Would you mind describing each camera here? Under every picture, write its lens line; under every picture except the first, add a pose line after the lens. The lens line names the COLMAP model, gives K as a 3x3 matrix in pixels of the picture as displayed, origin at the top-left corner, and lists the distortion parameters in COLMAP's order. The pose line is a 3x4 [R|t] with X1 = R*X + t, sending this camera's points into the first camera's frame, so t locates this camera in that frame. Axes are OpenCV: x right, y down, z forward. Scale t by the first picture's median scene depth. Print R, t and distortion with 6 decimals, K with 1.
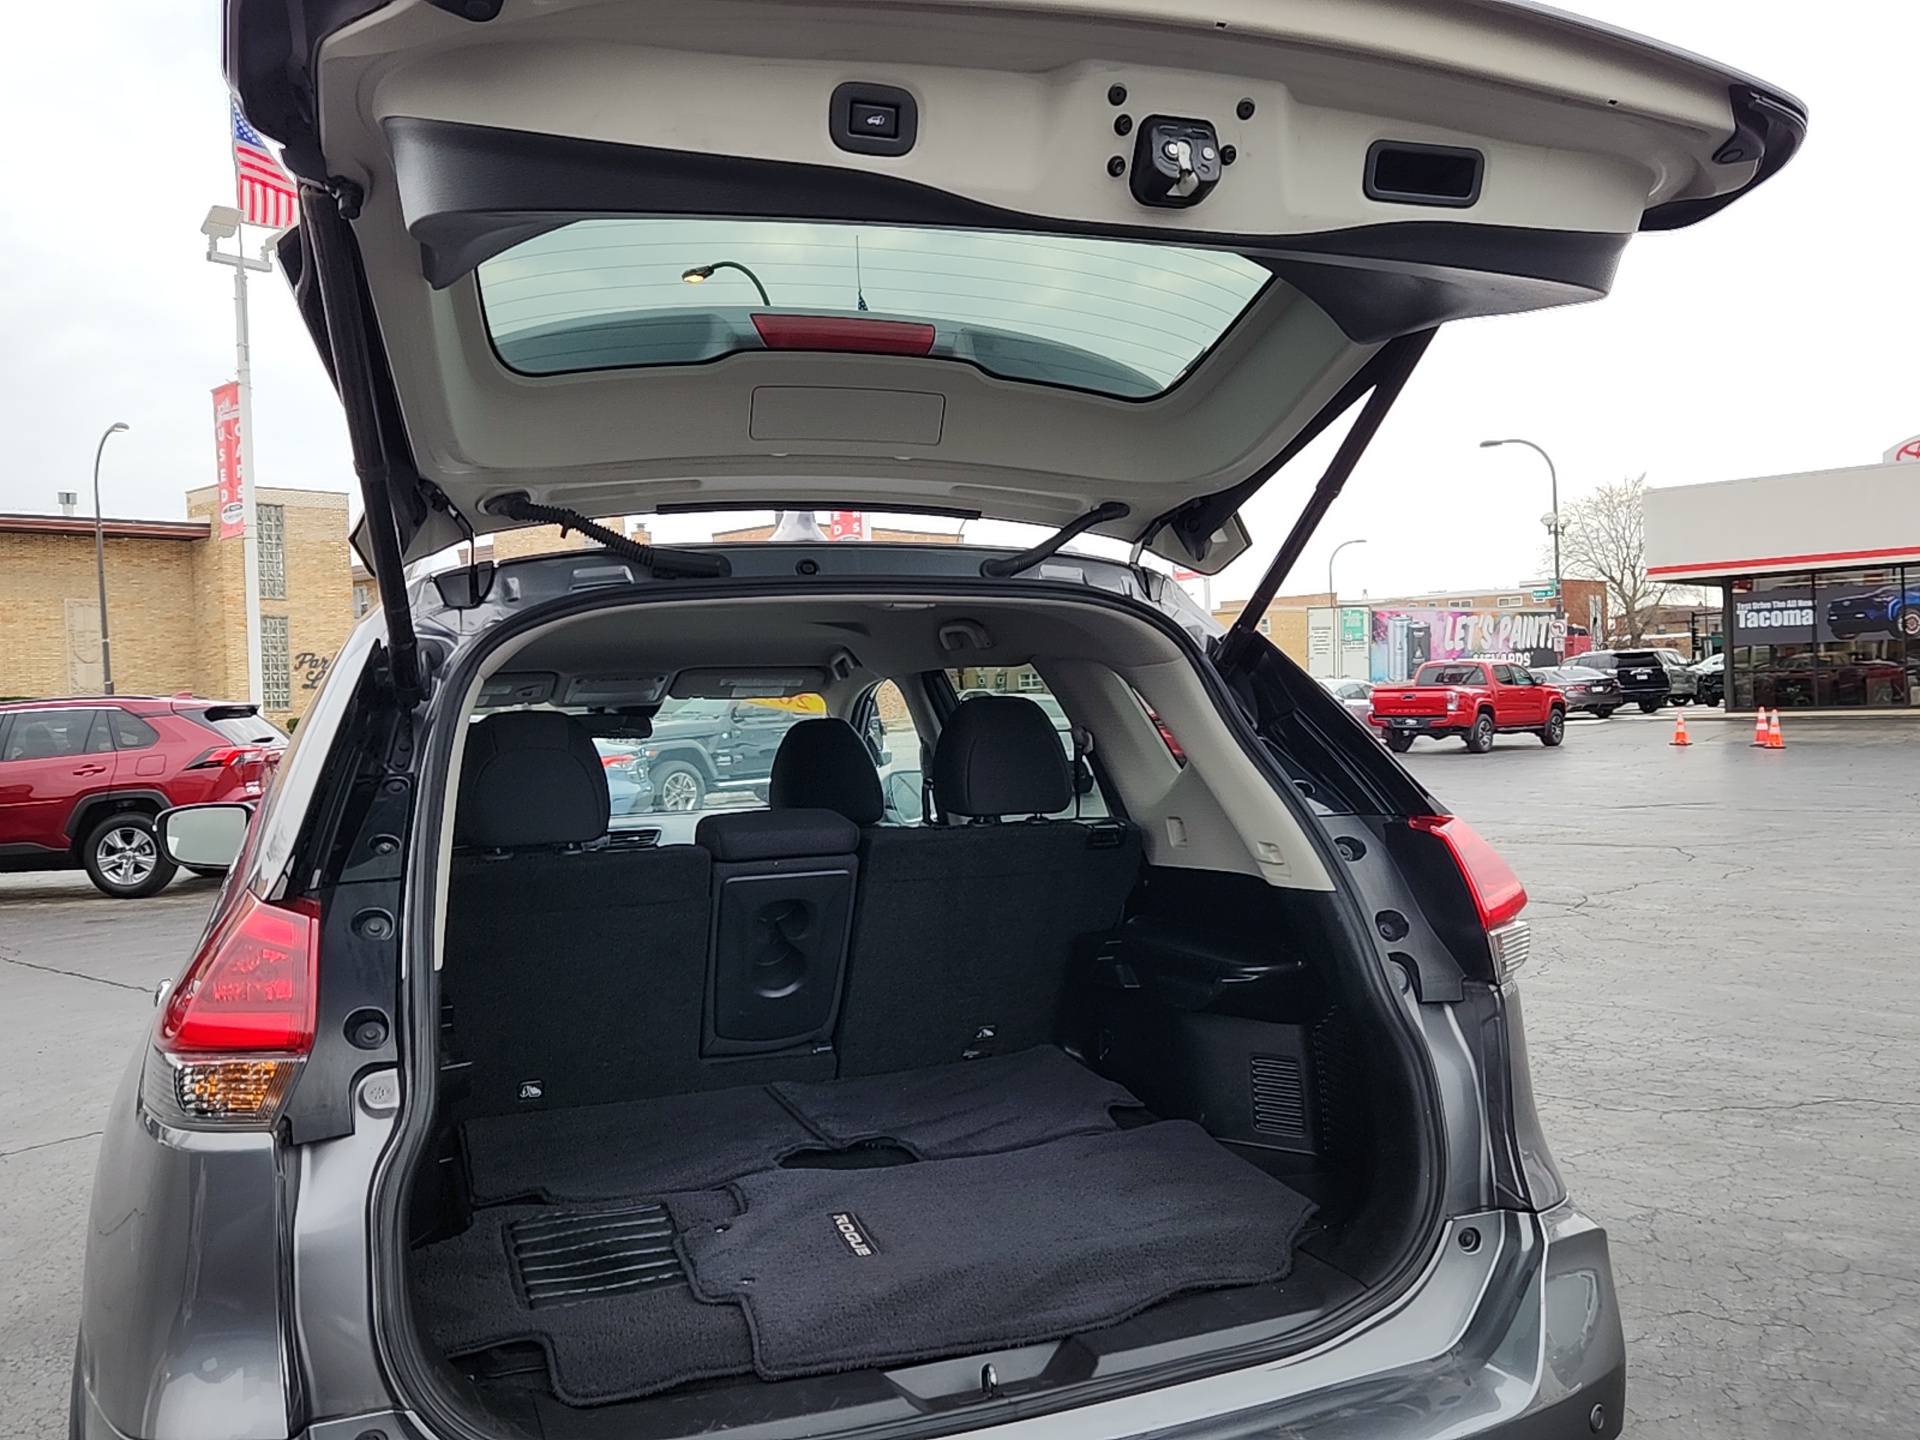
lens RADIAL K [[1623.1, 0, 965.4], [0, 1623.1, 722.2], [0, 0, 1]] dist [0.039527, -0.045042]
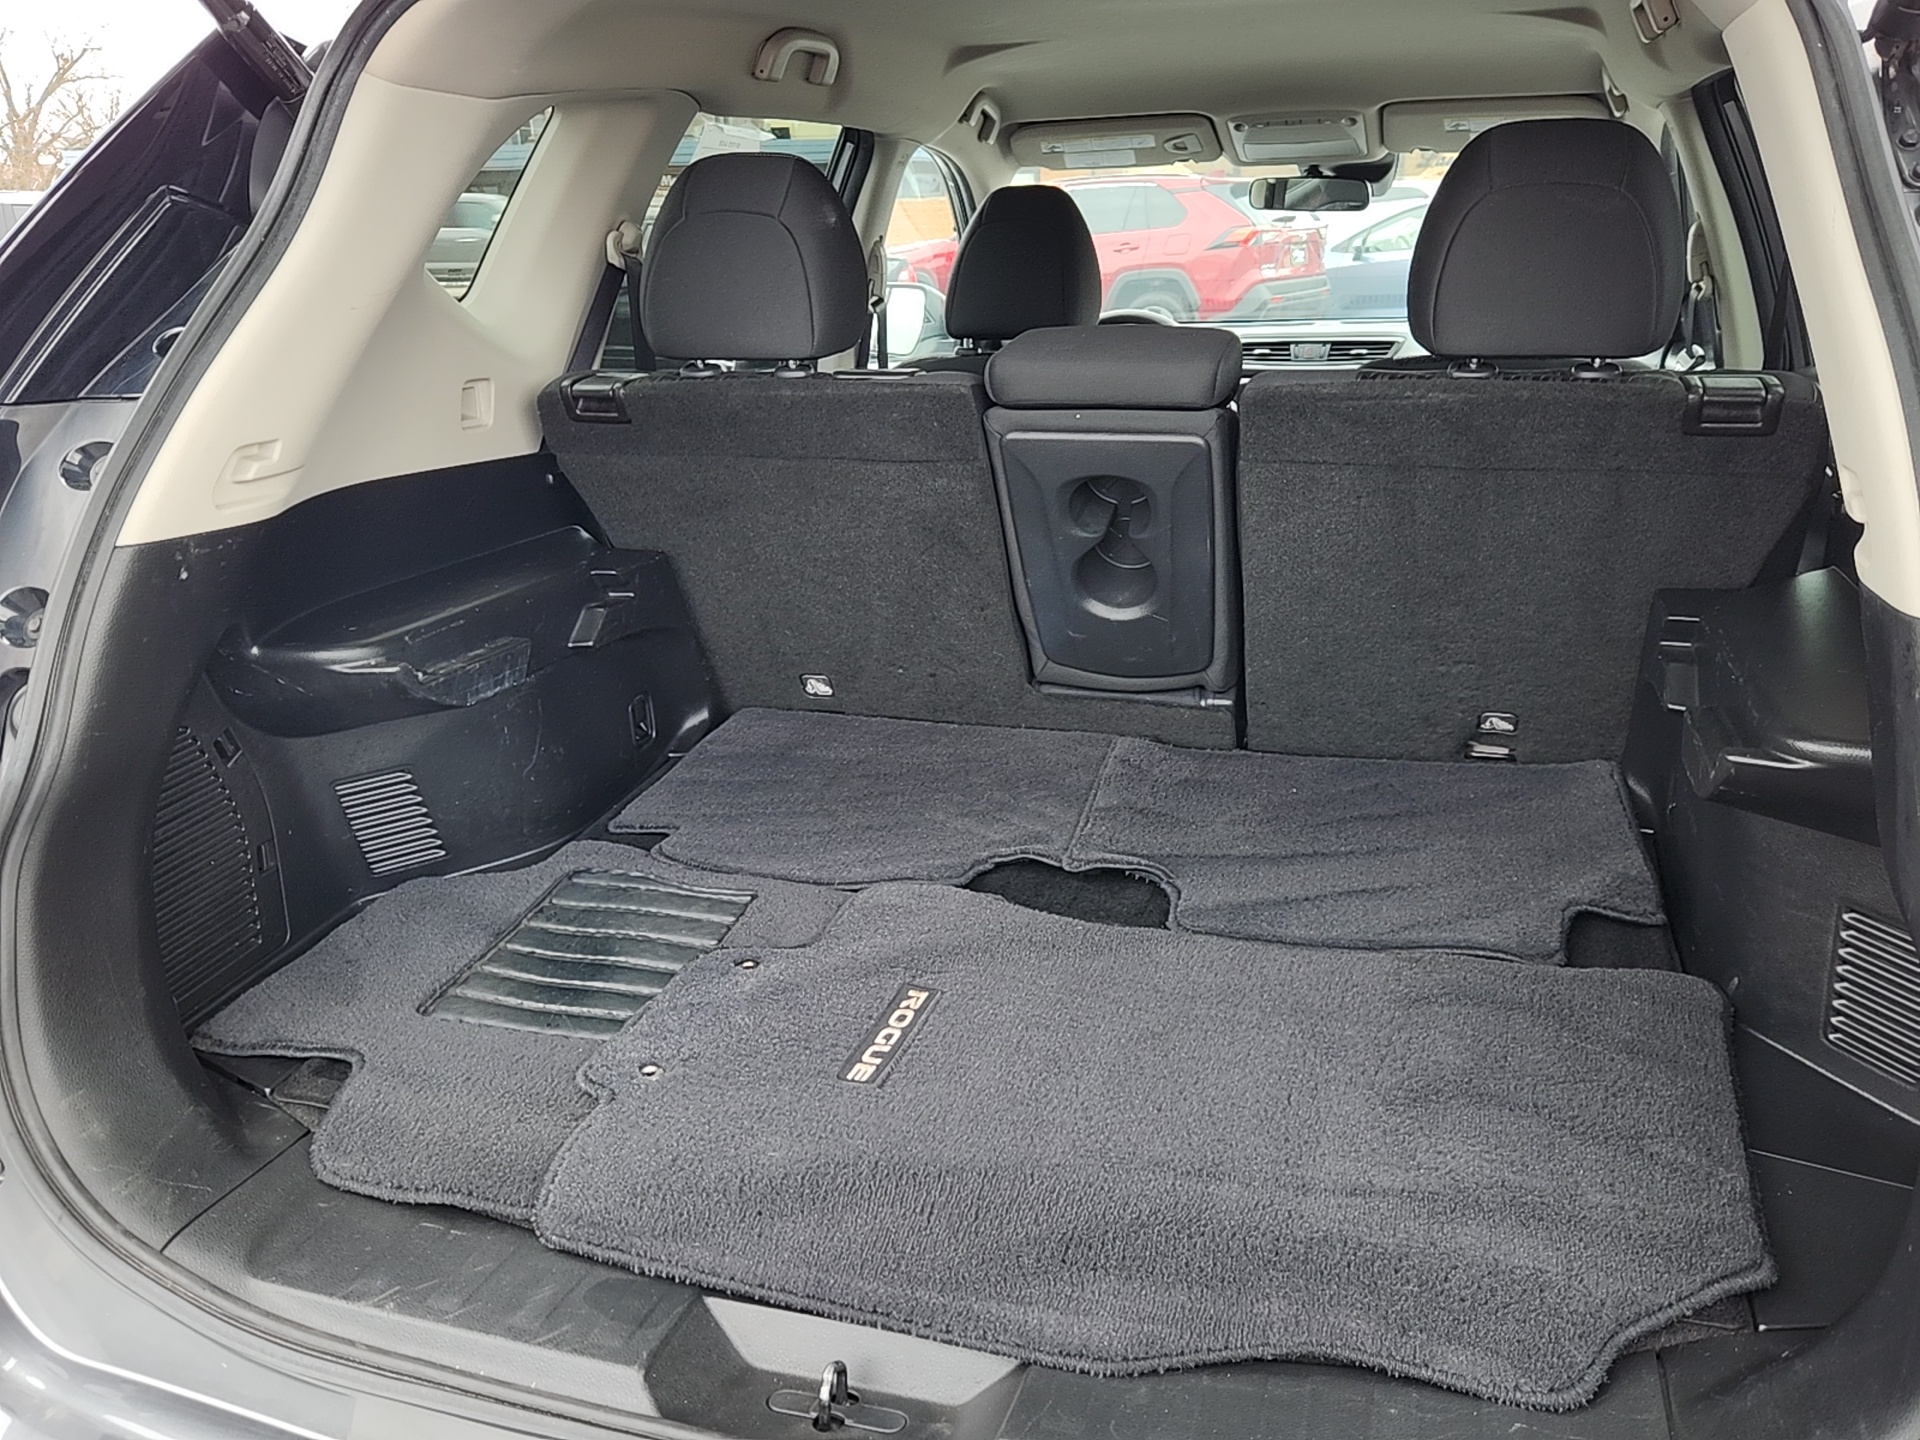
lens RADIAL K [[1623.1, 0, 912.6], [0, 1623.1, 749.5], [0, 0, 1]] dist [0.039527, -0.045042]
pose [[0.784319, 0.211557, -0.583170, 0.255648], [-0.016519, 0.946843, 0.321270, 0.008758], [0.620138, -0.242345, 0.746122, 0.518173]]
